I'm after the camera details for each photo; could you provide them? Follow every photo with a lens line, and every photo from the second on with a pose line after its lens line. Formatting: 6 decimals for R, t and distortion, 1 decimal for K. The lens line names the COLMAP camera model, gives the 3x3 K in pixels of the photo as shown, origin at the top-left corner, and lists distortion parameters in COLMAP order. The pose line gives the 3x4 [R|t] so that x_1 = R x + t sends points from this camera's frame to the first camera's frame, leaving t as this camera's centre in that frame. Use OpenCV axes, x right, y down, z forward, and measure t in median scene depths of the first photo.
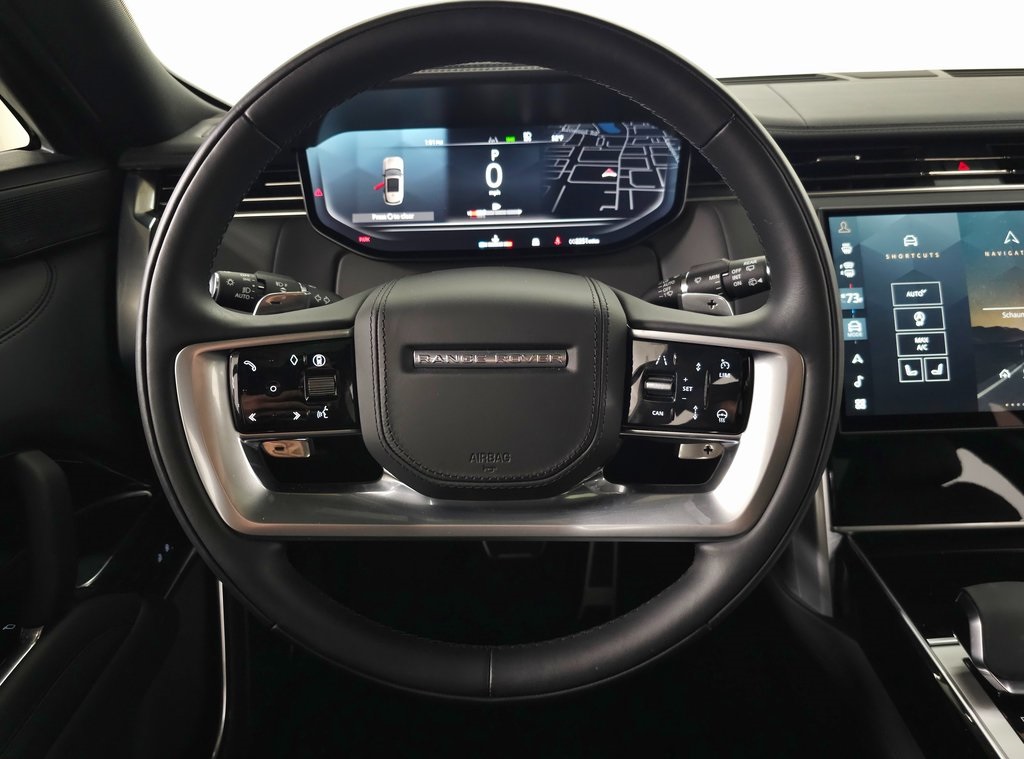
lens RADIAL K [[720.9, 0, 508.9], [0, 720.9, 374.7], [0, 0, 1]] dist [0.056421, -0.090249]
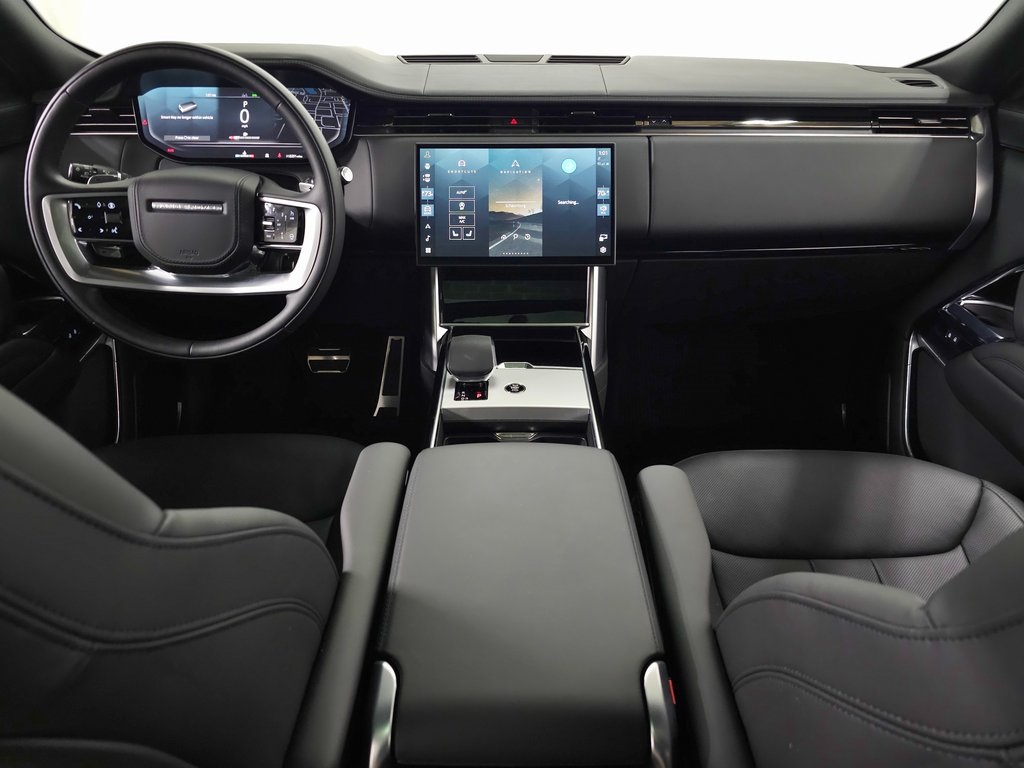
lens RADIAL K [[720.2, 0, 526.9], [0, 720.2, 391.0], [0, 0, 1]] dist [0.059501, -0.075936]
pose [[0.999286, 0.029014, 0.024206, 0.651638], [-0.031736, 0.992159, 0.120888, 0.156741], [-0.020509, -0.121570, 0.992371, -0.872590]]
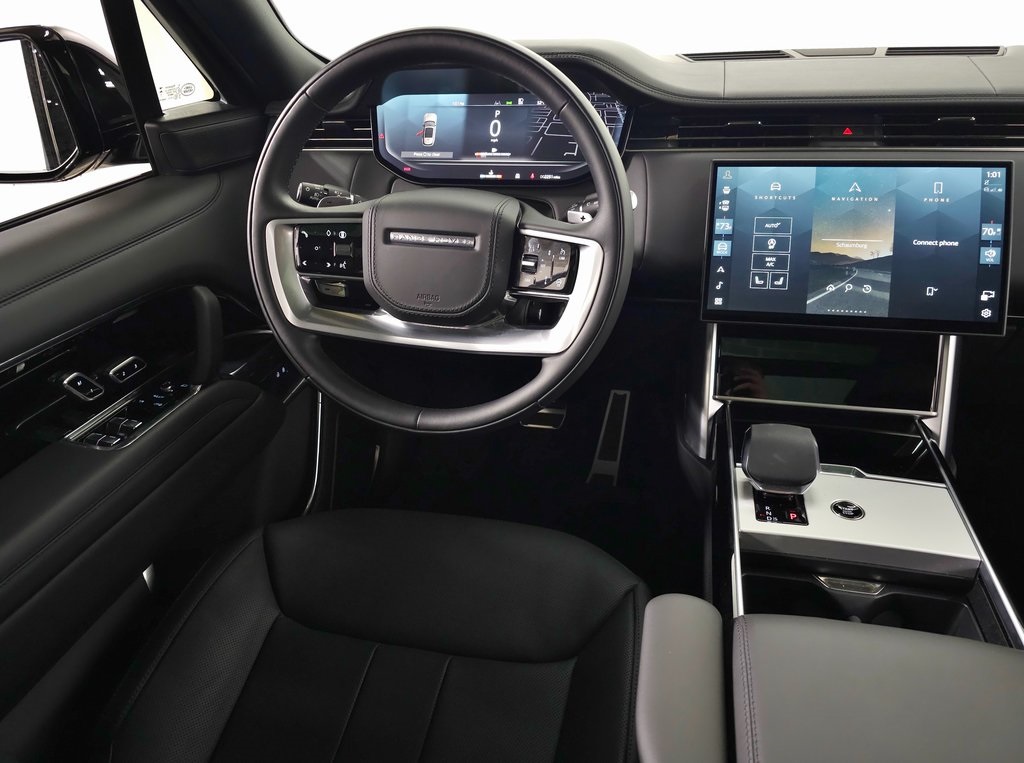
lens RADIAL K [[720.9, 0, 508.9], [0, 720.9, 376.7], [0, 0, 1]] dist [0.056421, -0.090249]
pose [[0.971192, 0.104160, -0.214329, 0.371482], [-0.087639, 0.992501, 0.085217, 0.093577], [0.221598, -0.063979, 0.973037, -0.442121]]
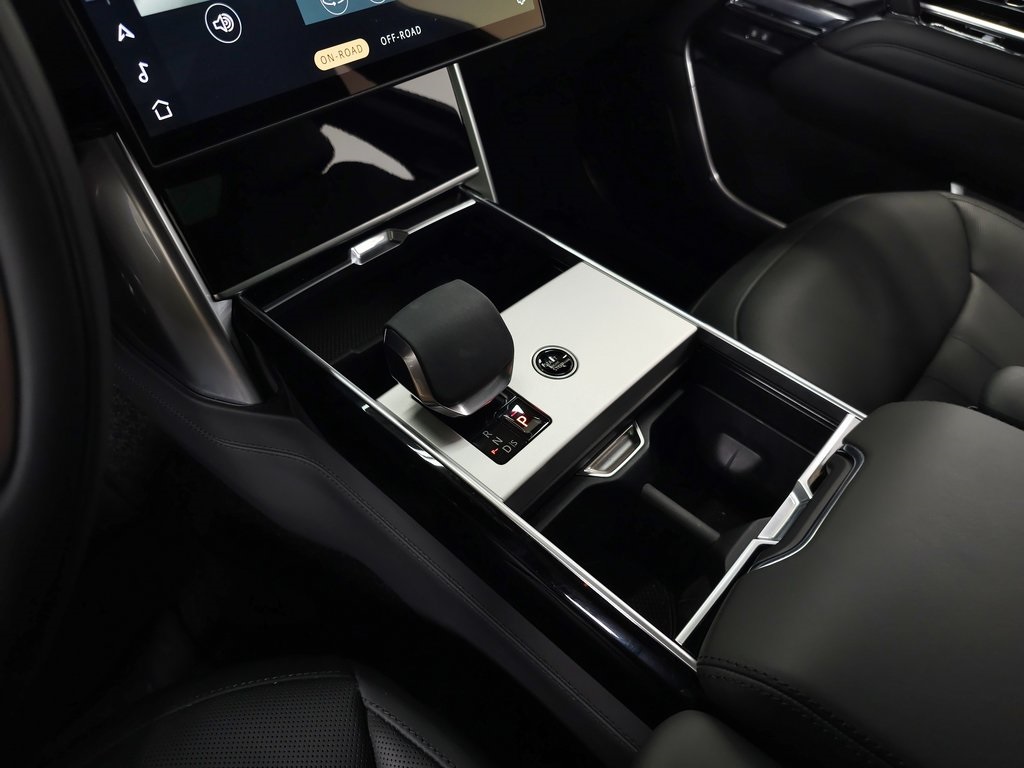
lens RADIAL K [[689.1, 0, 512.0], [0, 689.1, 384.0], [0, 0, 1]] dist [-0.004816, -0.002347]
pose [[0.659708, -0.488057, 0.571477, 0.216226], [0.210251, 0.849922, 0.483144, 0.016129], [-0.721512, -0.198580, 0.663314, 0.330928]]
